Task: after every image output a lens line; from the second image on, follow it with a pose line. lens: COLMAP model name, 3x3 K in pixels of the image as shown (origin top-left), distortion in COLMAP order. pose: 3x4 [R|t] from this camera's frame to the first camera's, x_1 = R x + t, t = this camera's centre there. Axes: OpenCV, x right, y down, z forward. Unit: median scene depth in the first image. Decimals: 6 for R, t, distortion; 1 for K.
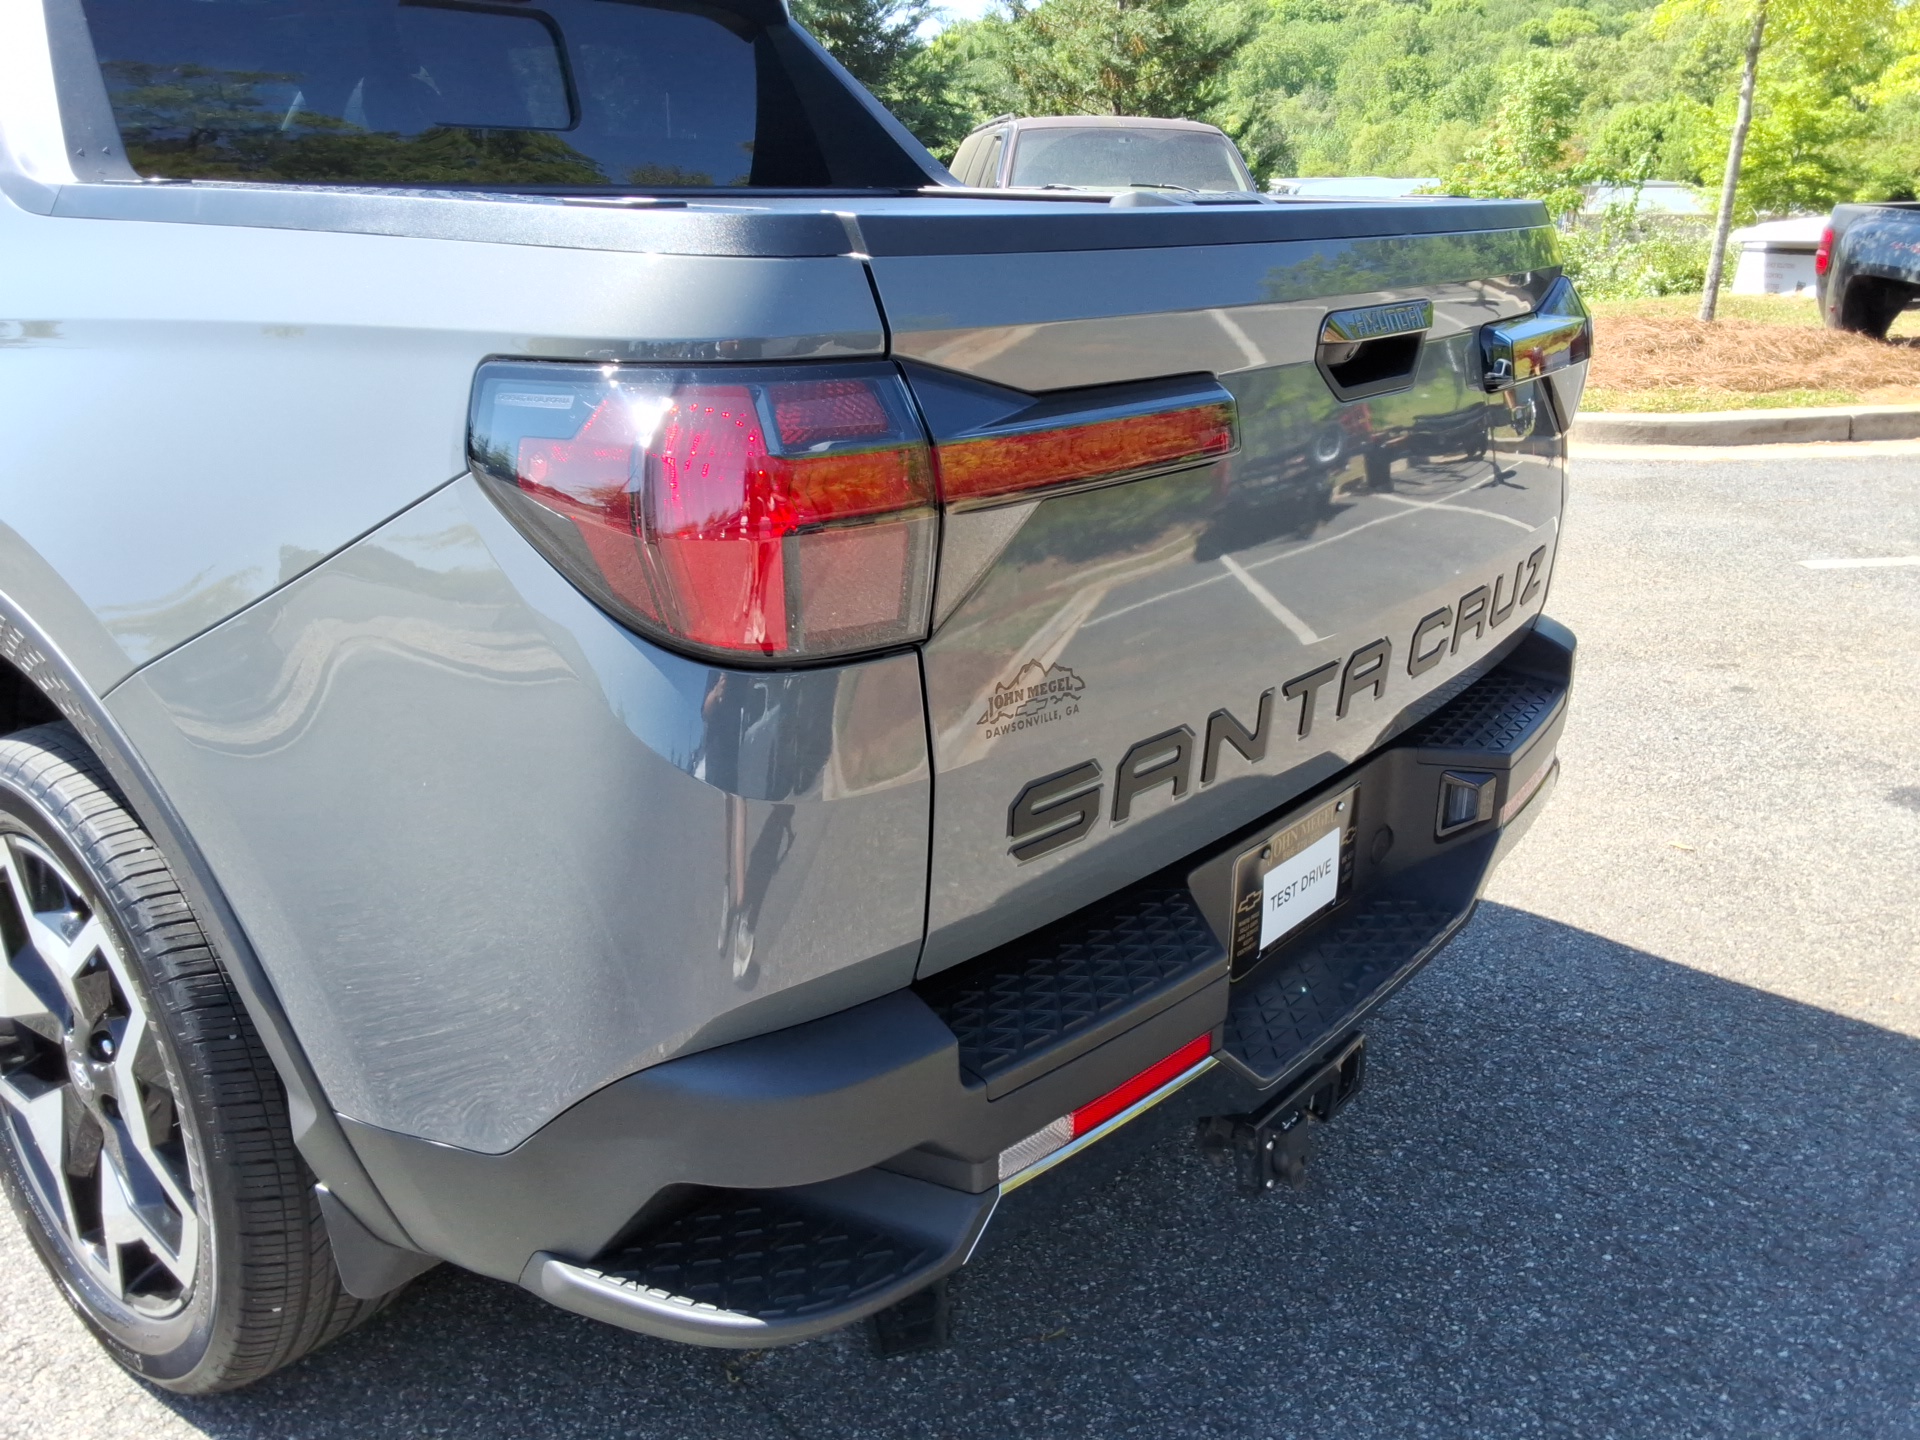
lens RADIAL K [[1524.5, 0, 960.0], [0, 1524.5, 720.0], [0, 0, 1]] dist [0.129414, -0.224120]
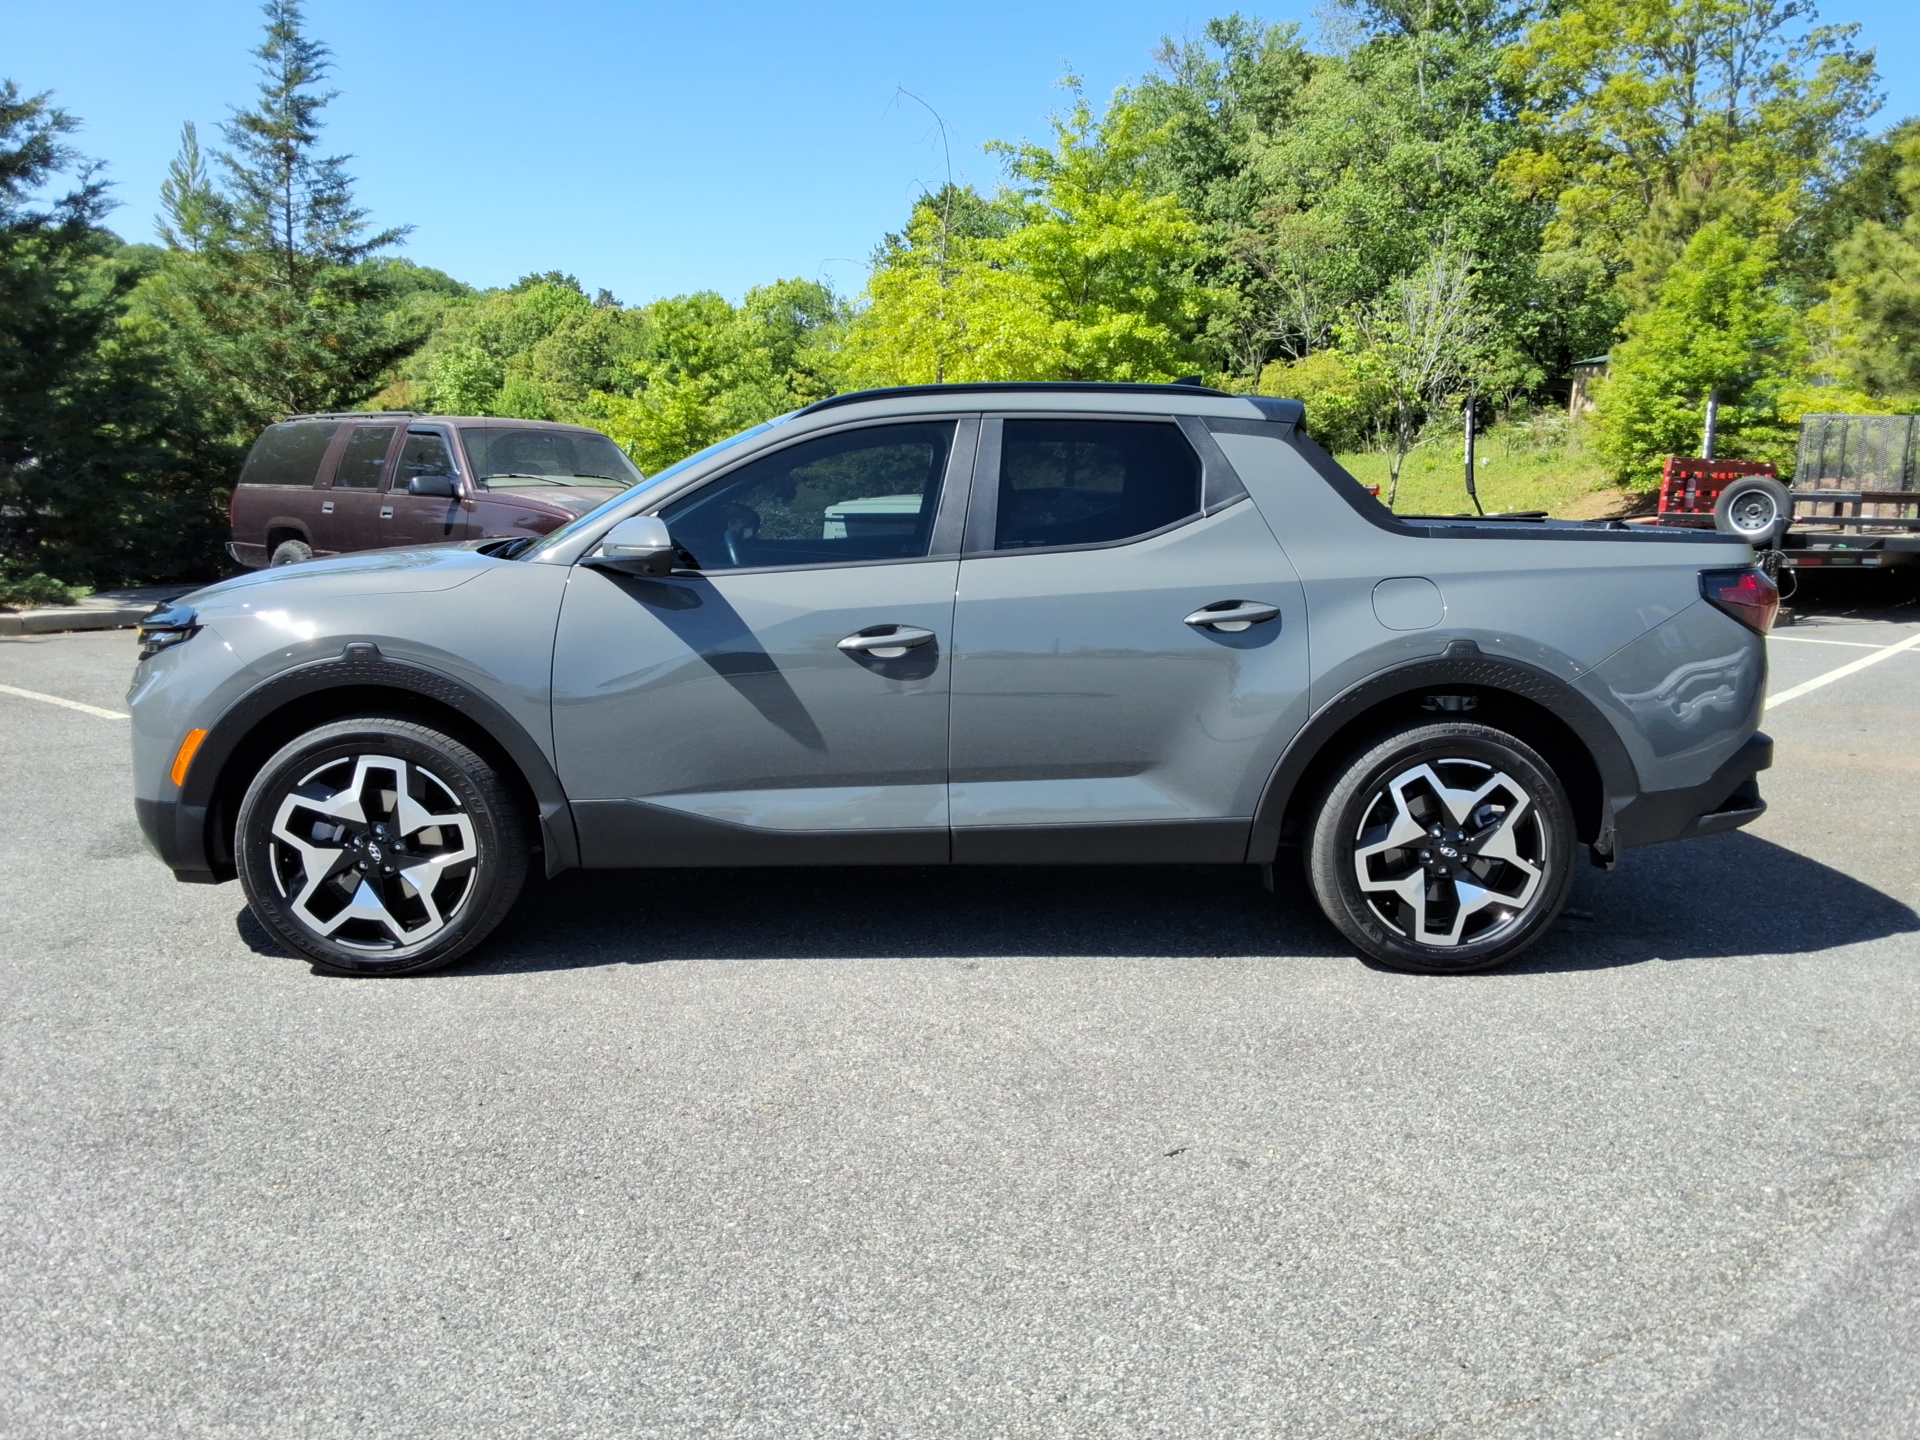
lens RADIAL K [[1571.8, 0, 964.1], [0, 1571.8, 701.4], [0, 0, 1]] dist [0.138147, -0.225889]
pose [[0.724510, -0.090150, 0.683344, -1.479341], [0.207442, 0.973964, -0.091449, 0.027796], [-0.657308, 0.208010, 0.724347, -0.234490]]
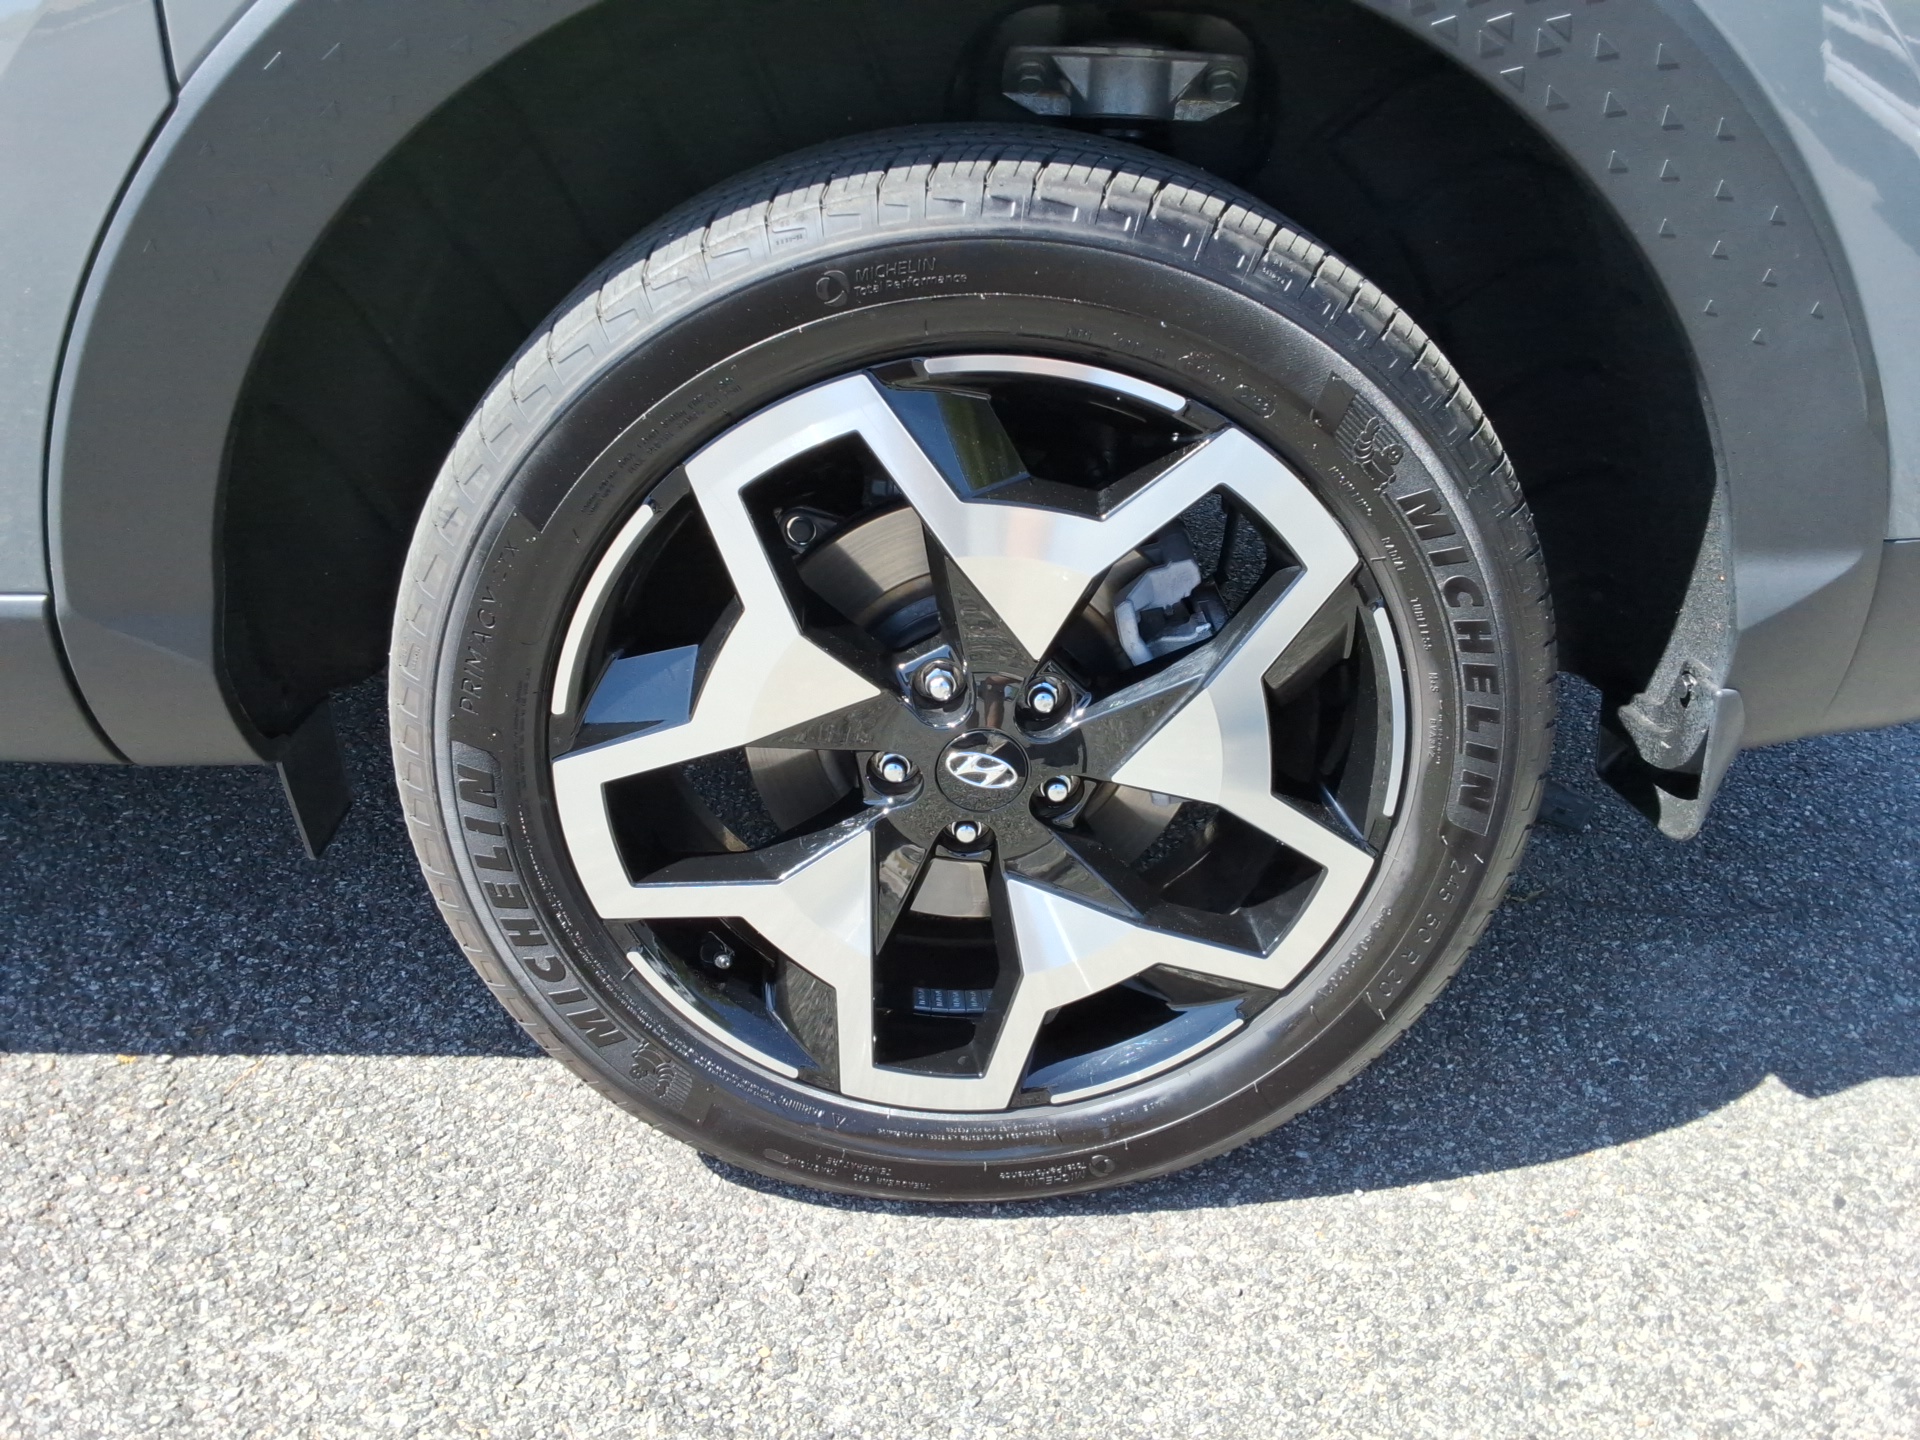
lens RADIAL K [[1571.8, 0, 964.1], [0, 1571.8, 701.4], [0, 0, 1]] dist [0.138147, -0.225889]
pose [[0.739166, -0.271100, 0.616554, -0.466048], [0.166854, 0.960586, 0.222336, 0.033548], [-0.652529, -0.061469, 0.755267, 0.267766]]
